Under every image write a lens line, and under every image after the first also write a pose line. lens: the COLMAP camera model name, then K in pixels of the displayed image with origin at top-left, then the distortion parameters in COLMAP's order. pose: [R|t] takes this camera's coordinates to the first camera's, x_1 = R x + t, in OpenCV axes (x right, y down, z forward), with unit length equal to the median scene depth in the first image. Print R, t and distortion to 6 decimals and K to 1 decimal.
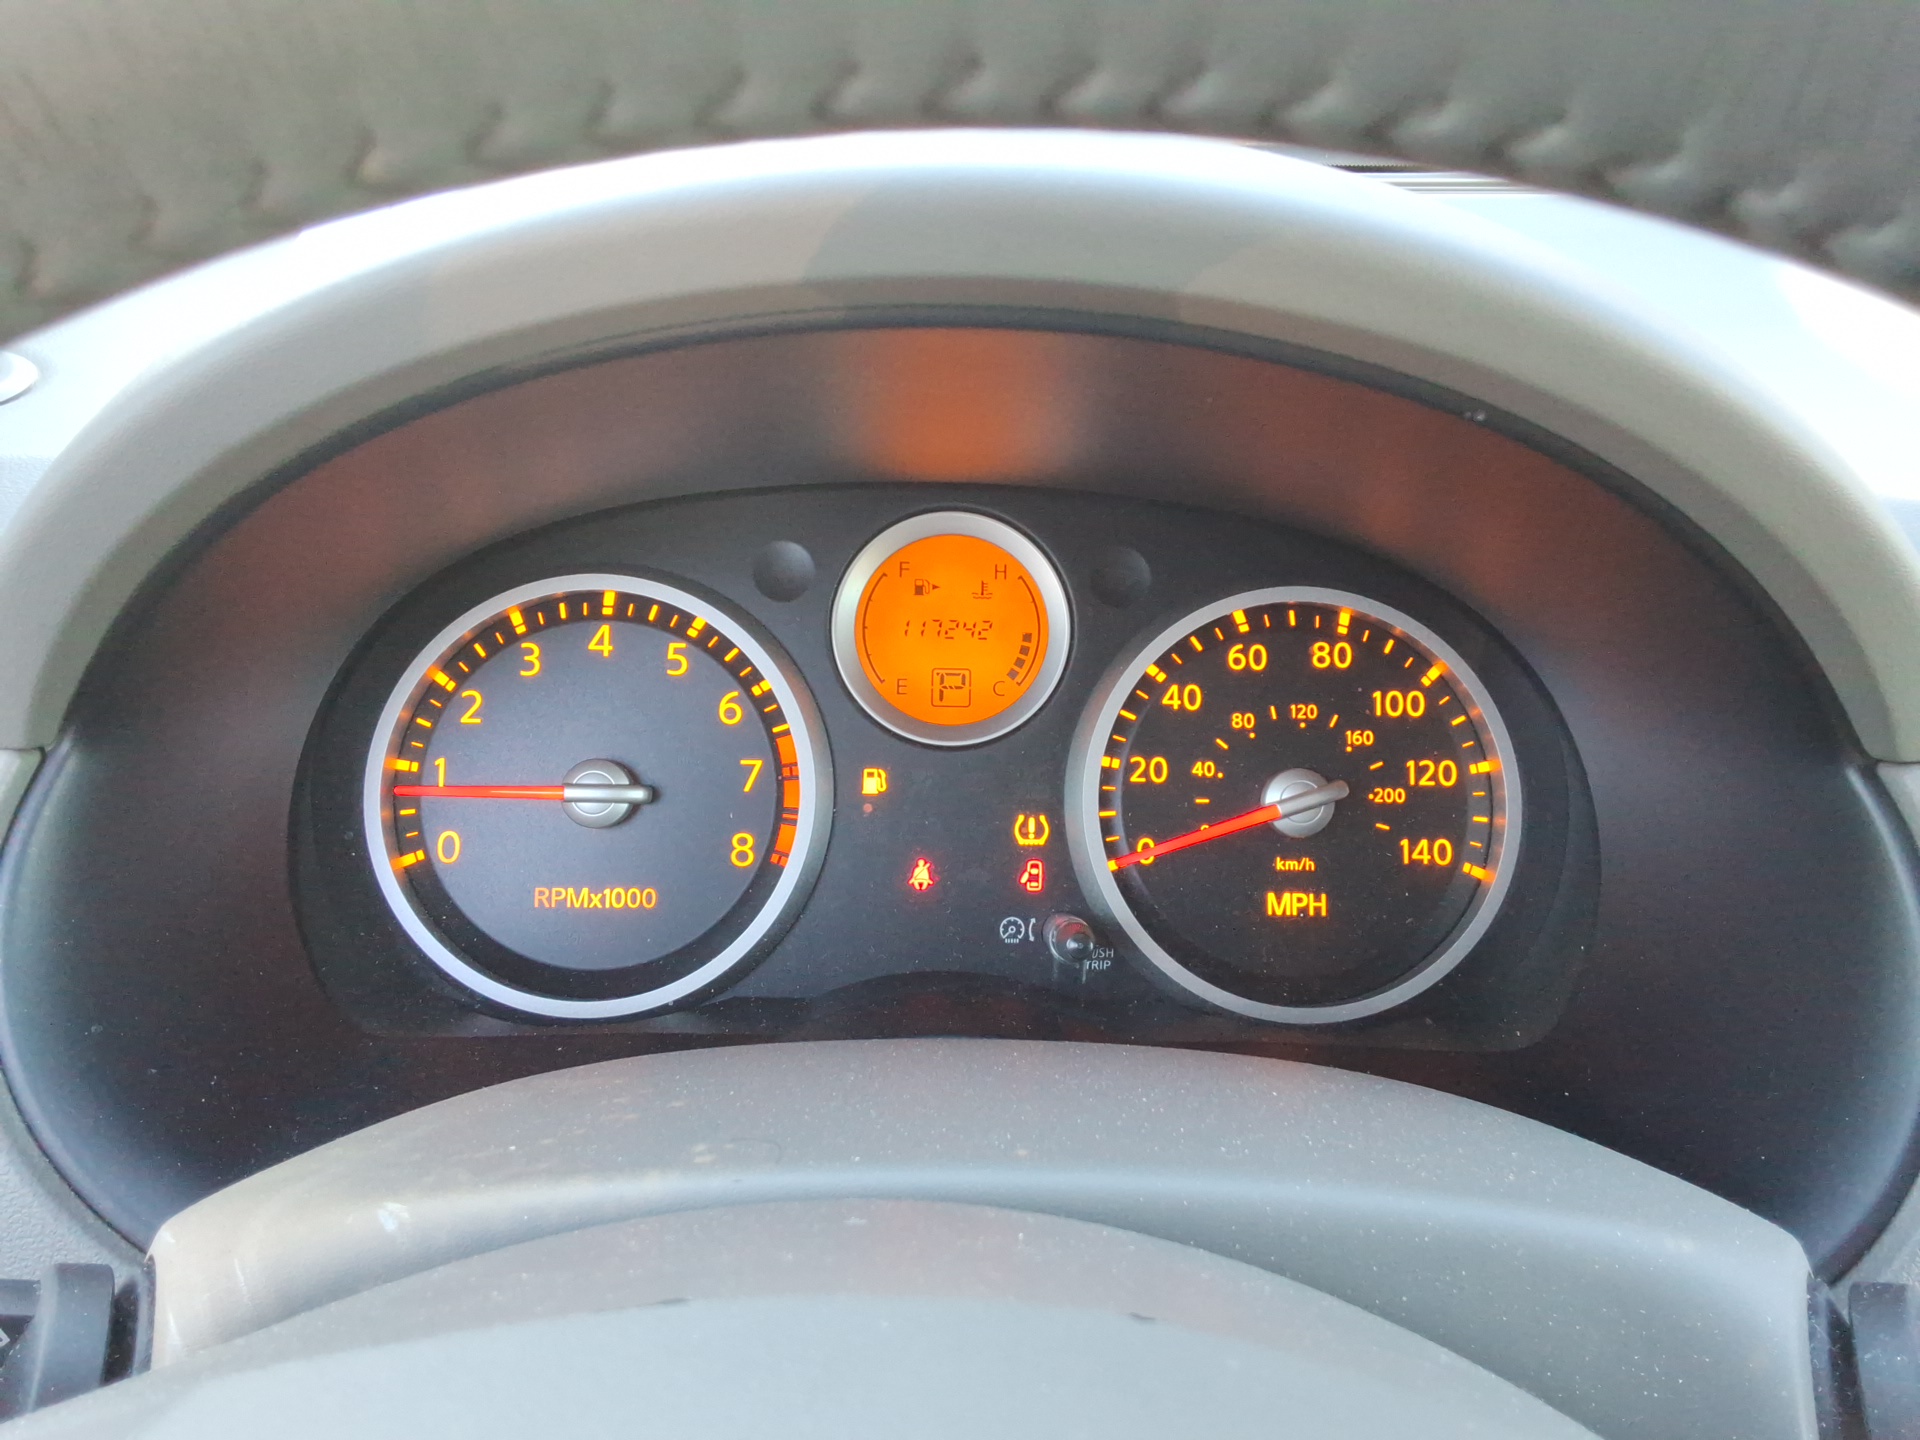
lens RADIAL K [[1531.1, 0, 950.1], [0, 1531.1, 711.3], [0, 0, 1]] dist [0.092880, -0.116022]
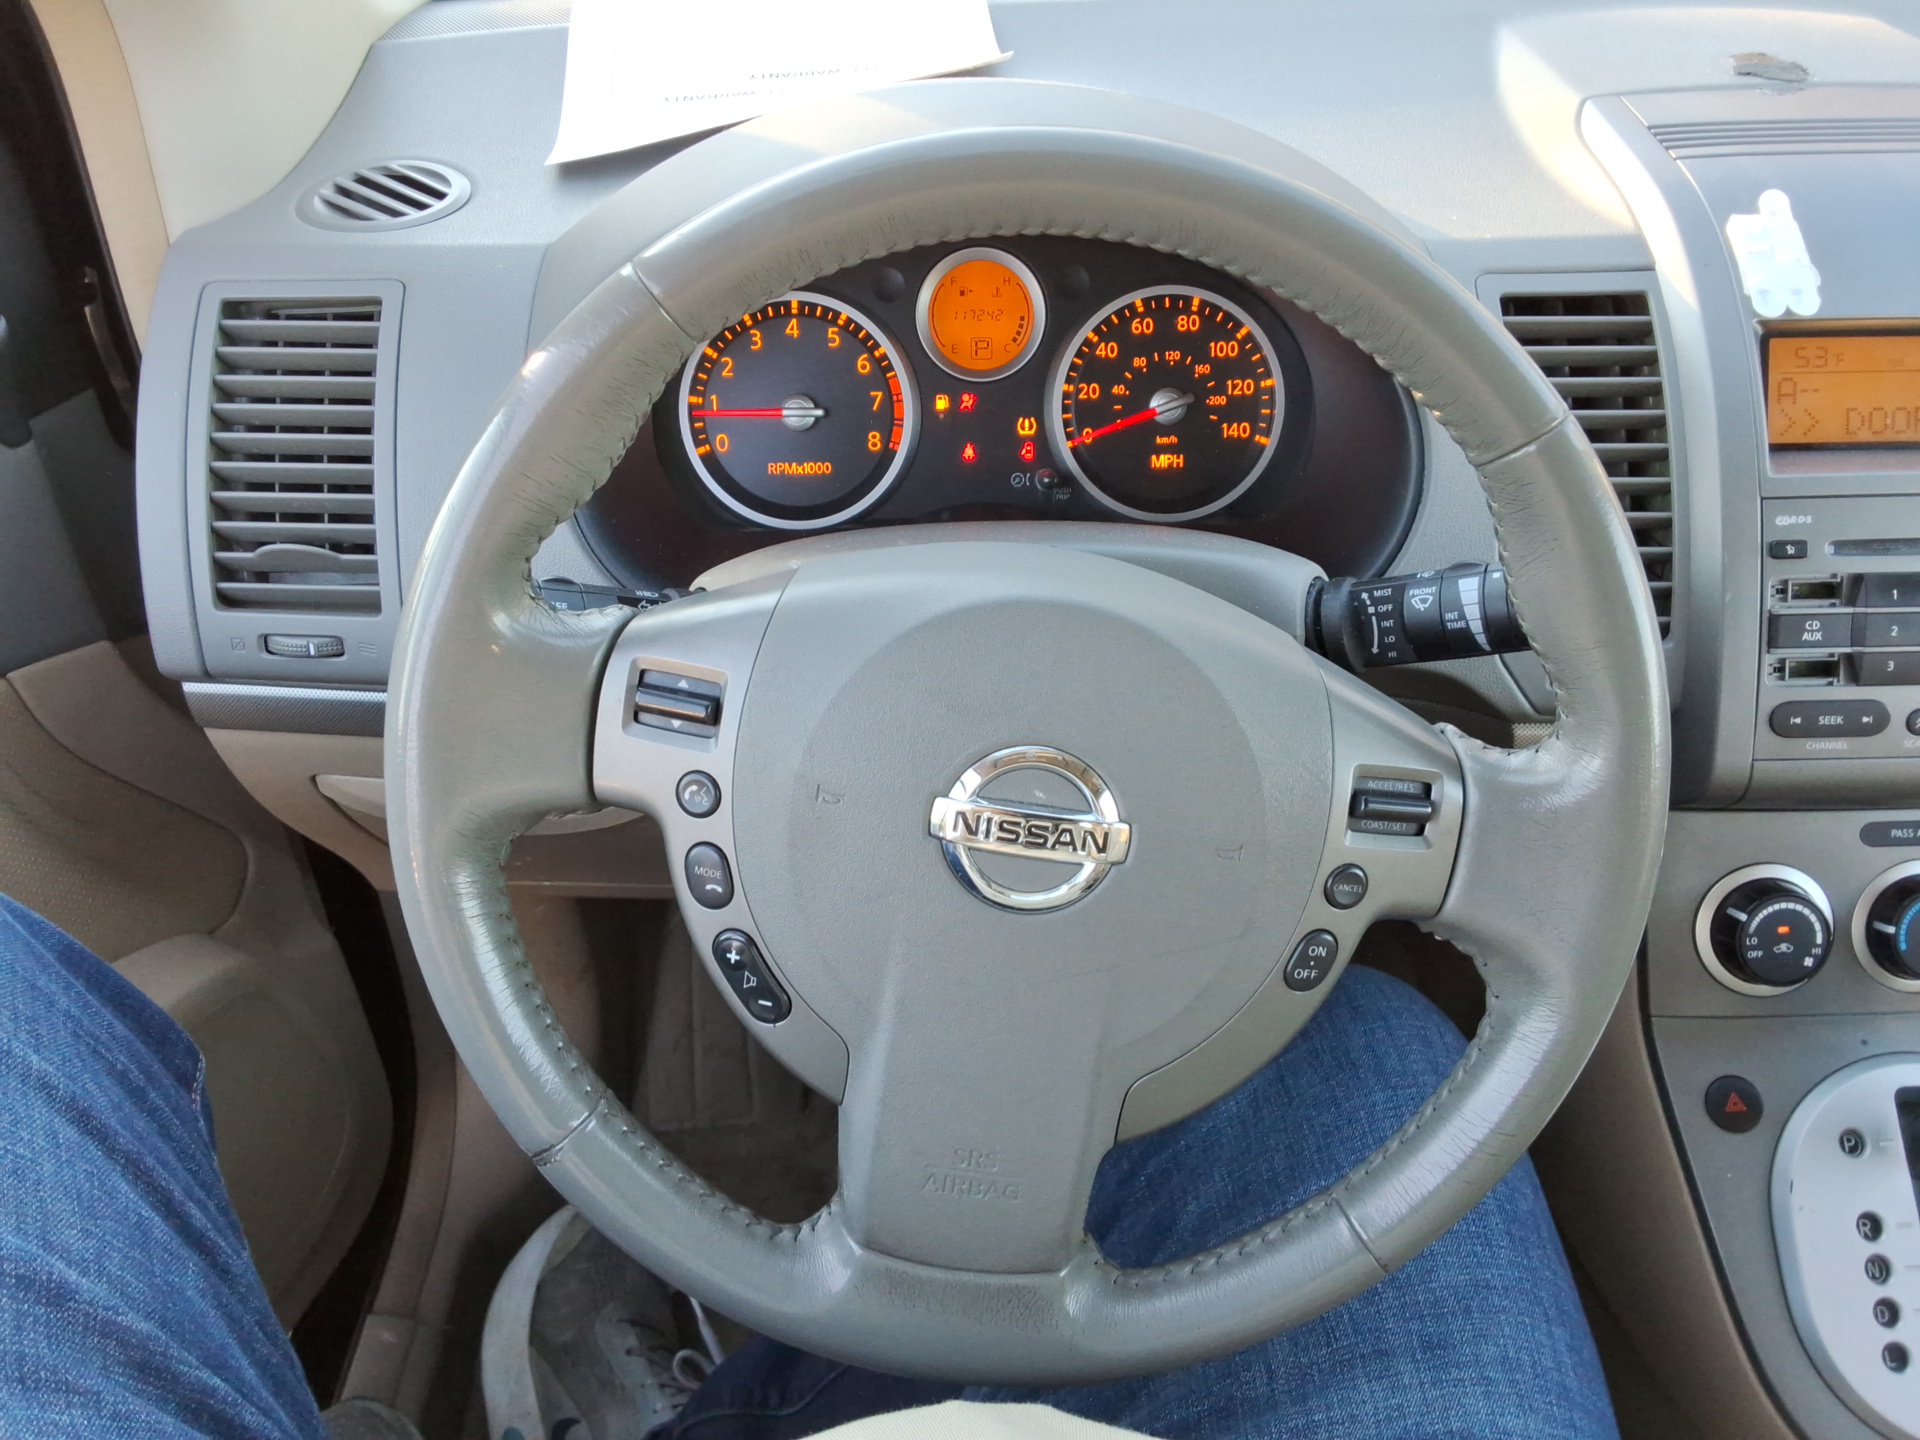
lens RADIAL K [[1577.6, 0, 956.4], [0, 1577.6, 716.5], [0, 0, 1]] dist [0.105882, -0.000109]
pose [[0.999430, -0.032536, 0.009055, -0.061536], [0.029614, 0.973174, 0.228158, -0.021453], [-0.016236, -0.227759, 0.973582, -0.960778]]
